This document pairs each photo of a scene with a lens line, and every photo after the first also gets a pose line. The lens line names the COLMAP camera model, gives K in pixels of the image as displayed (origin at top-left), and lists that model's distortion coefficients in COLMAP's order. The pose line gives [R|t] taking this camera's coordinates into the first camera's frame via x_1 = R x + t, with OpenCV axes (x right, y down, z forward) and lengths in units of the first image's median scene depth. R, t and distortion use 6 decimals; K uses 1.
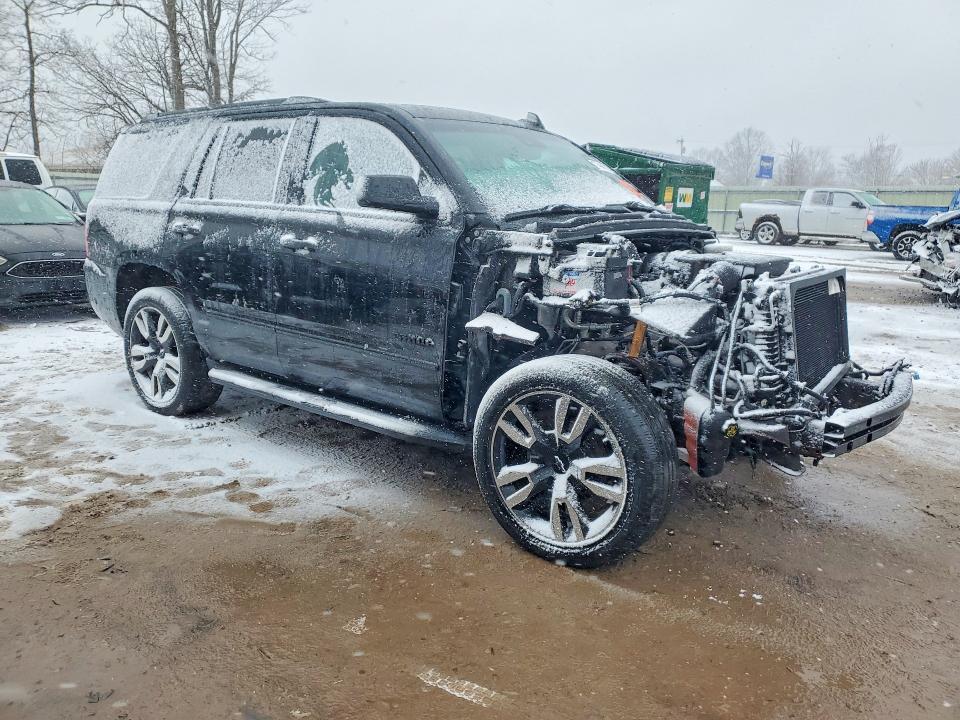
lens RADIAL K [[834.6, 0, 474.0], [0, 834.6, 360.5], [0, 0, 1]] dist [0.011953, 0.000460]
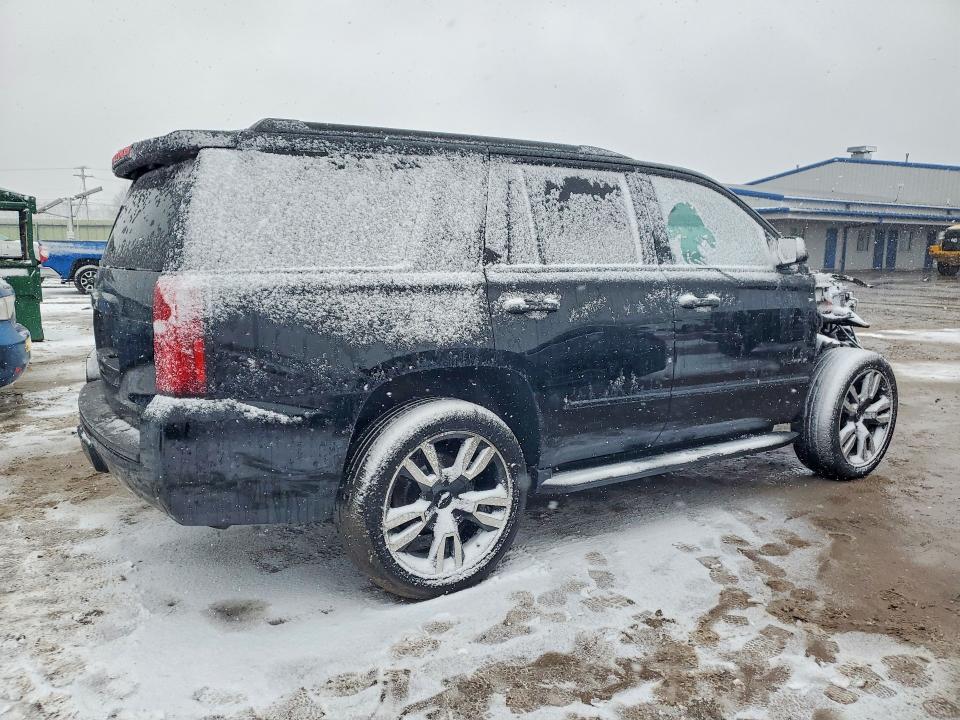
lens RADIAL K [[834.6, 0, 474.0], [0, 834.6, 360.5], [0, 0, 1]] dist [0.011953, 0.000460]
pose [[0.219562, -0.159949, 0.962397, -1.167220], [0.187565, 0.974987, 0.119250, -0.226288], [-0.957398, 0.154329, 0.244071, 0.954835]]
